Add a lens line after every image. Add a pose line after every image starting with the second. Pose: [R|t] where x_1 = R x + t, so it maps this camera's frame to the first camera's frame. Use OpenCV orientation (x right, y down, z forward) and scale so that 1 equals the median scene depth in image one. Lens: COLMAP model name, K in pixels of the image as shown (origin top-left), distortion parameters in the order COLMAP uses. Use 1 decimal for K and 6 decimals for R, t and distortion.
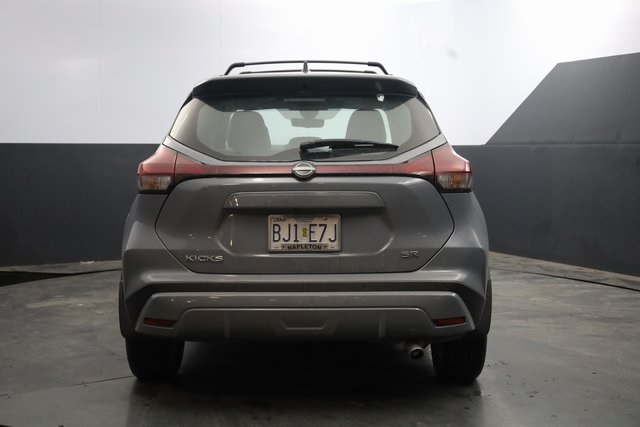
lens RADIAL K [[983.0, 0, 320.0], [0, 983.0, 213.5], [0, 0, 1]] dist [-0.185962, 0.017056]
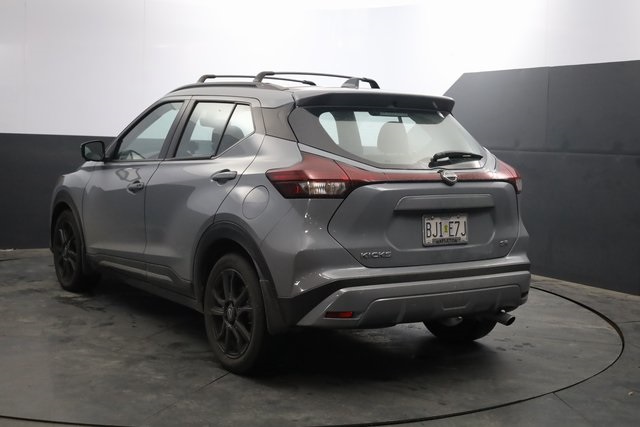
lens RADIAL K [[983.0, 0, 320.0], [0, 983.0, 213.5], [0, 0, 1]] dist [-0.185962, 0.017056]
pose [[0.833349, -0.026189, 0.552127, -0.803593], [0.014910, 0.999579, 0.024909, -0.031363], [-0.552547, -0.012526, 0.833388, 0.086561]]
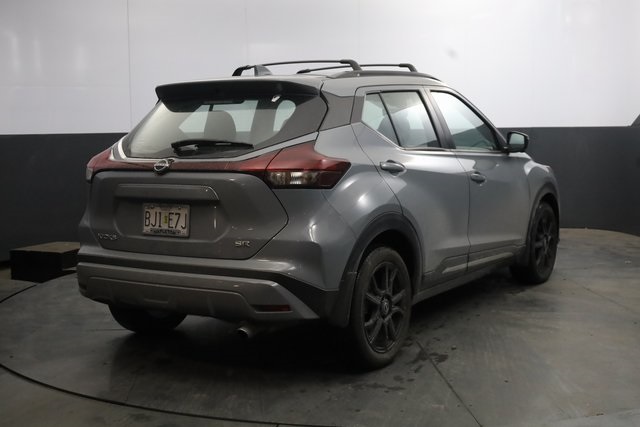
lens RADIAL K [[983.0, 0, 320.0], [0, 983.0, 213.5], [0, 0, 1]] dist [-0.185962, 0.017056]
pose [[0.831785, 0.042531, -0.553467, 0.776737], [-0.026940, 0.998979, 0.036279, -0.034725], [0.554444, -0.015266, 0.832081, 0.135890]]
